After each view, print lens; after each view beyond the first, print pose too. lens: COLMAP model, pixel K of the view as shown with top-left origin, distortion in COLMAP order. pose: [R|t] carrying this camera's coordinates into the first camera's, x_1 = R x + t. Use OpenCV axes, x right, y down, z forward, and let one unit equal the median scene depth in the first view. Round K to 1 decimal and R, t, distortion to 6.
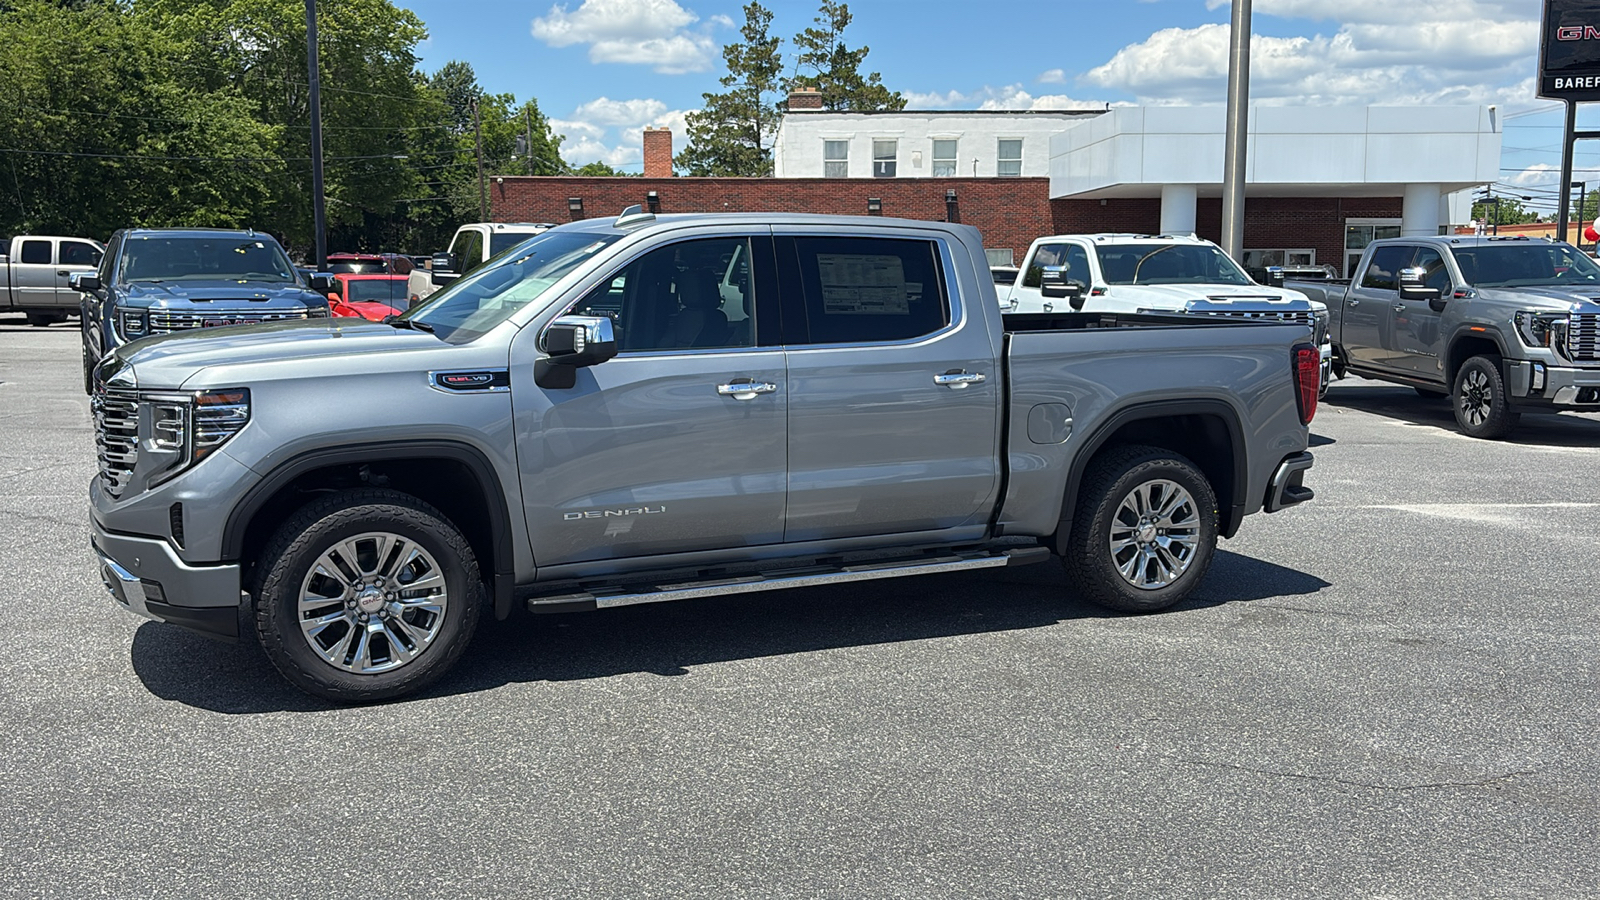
lens RADIAL K [[1492.1, 0, 801.7], [0, 1492.1, 461.0], [0, 0, 1]] dist [0.026826, 0.000000]
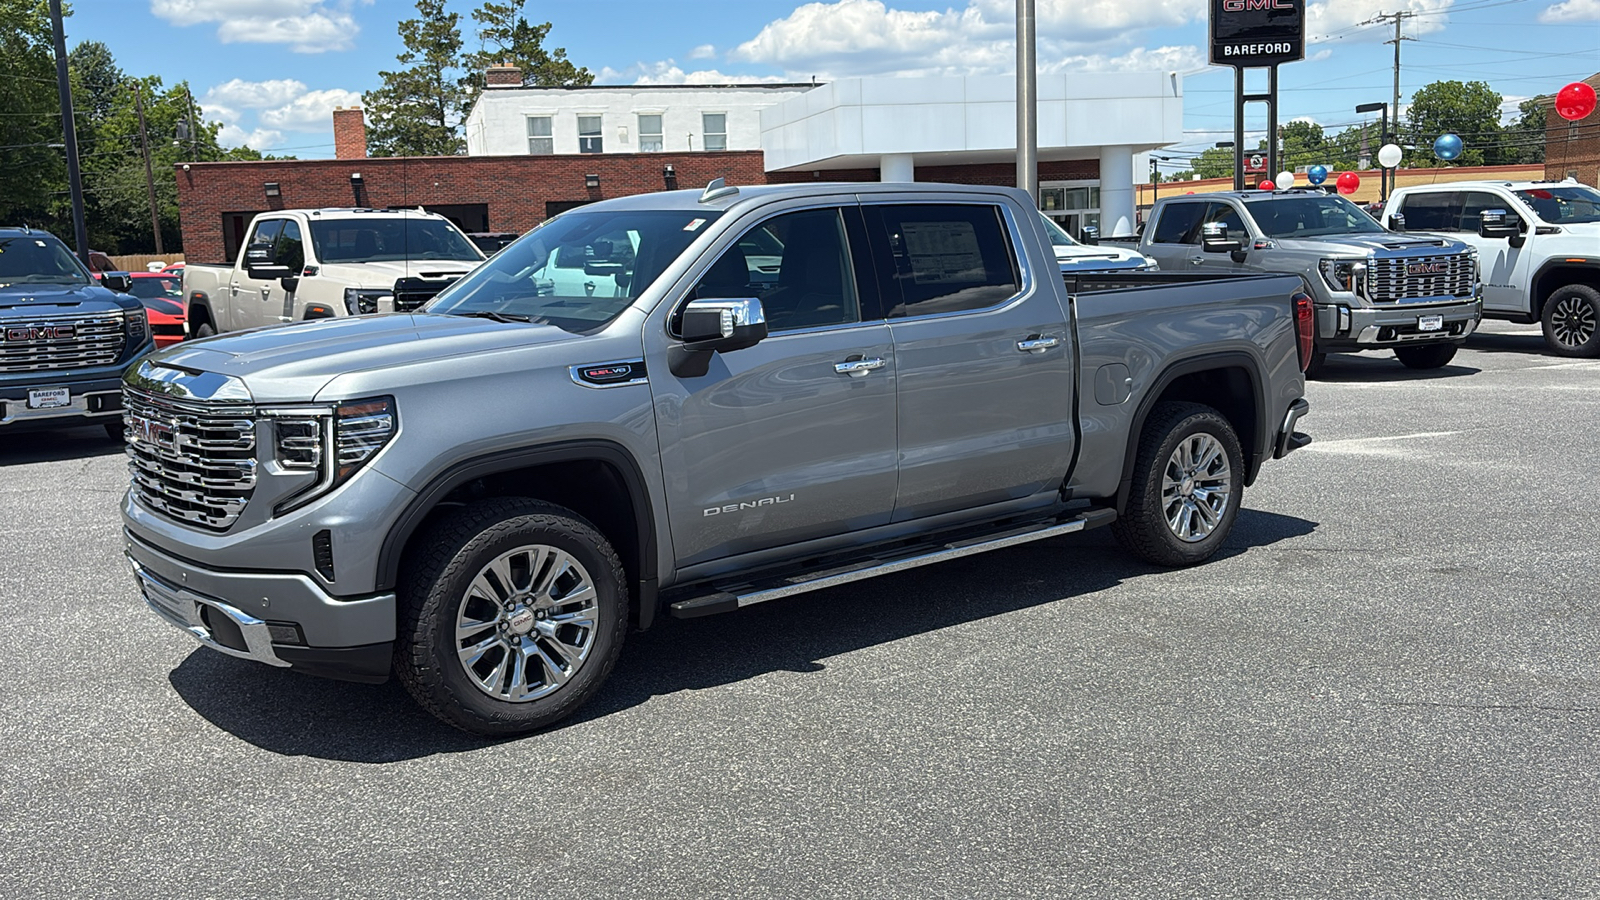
lens RADIAL K [[1492.1, 0, 799.4], [0, 1492.1, 441.1], [0, 0, 1]] dist [0.026826, 0.000000]
pose [[0.976011, -0.067405, 0.207026, -0.275043], [0.066824, 0.997717, 0.009808, -0.012053], [-0.207214, 0.004262, 0.978286, 0.070739]]
